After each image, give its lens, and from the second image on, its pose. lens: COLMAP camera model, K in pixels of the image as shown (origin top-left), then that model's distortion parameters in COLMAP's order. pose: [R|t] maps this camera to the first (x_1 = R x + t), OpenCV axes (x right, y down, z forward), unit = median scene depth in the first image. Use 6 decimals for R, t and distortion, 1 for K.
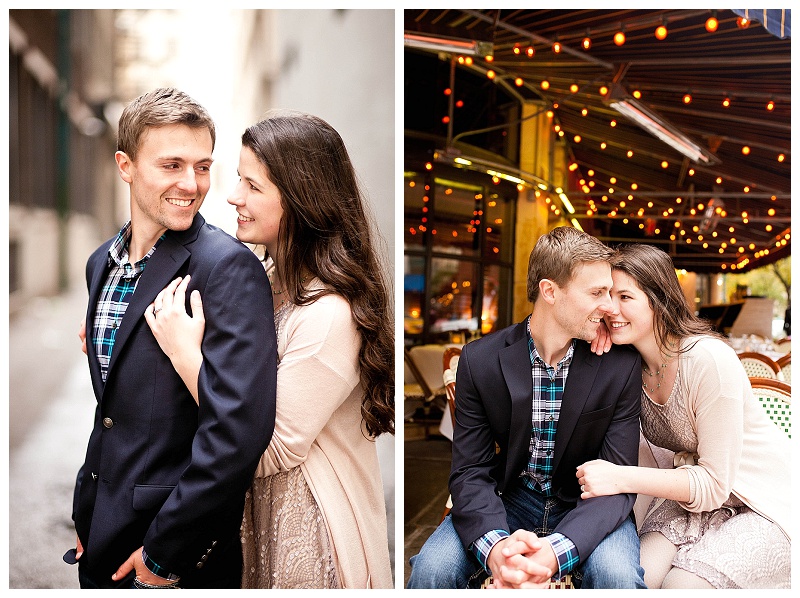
lens RADIAL K [[1902.0, 0, 400.2], [0, 1902.0, 272.1], [0, 0, 1]] dist [-0.014270, -13.567309]
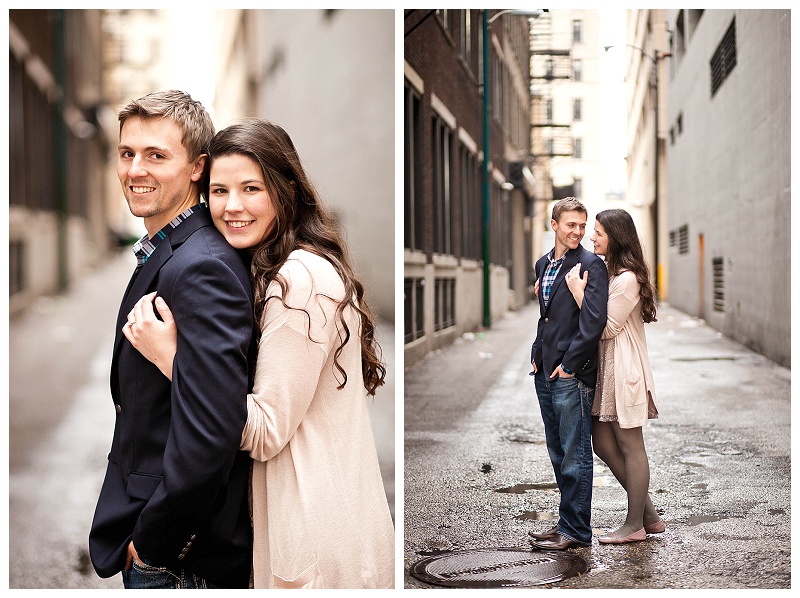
lens RADIAL K [[1909.9, 0, 400.0], [0, 1909.9, 298.7], [0, 0, 1]] dist [-1.037182, -0.073502]
pose [[0.999961, 0.001980, 0.008555, -0.392852], [-0.002099, 0.999900, 0.013976, 0.012573], [-0.008527, -0.013993, 0.999866, -1.754345]]
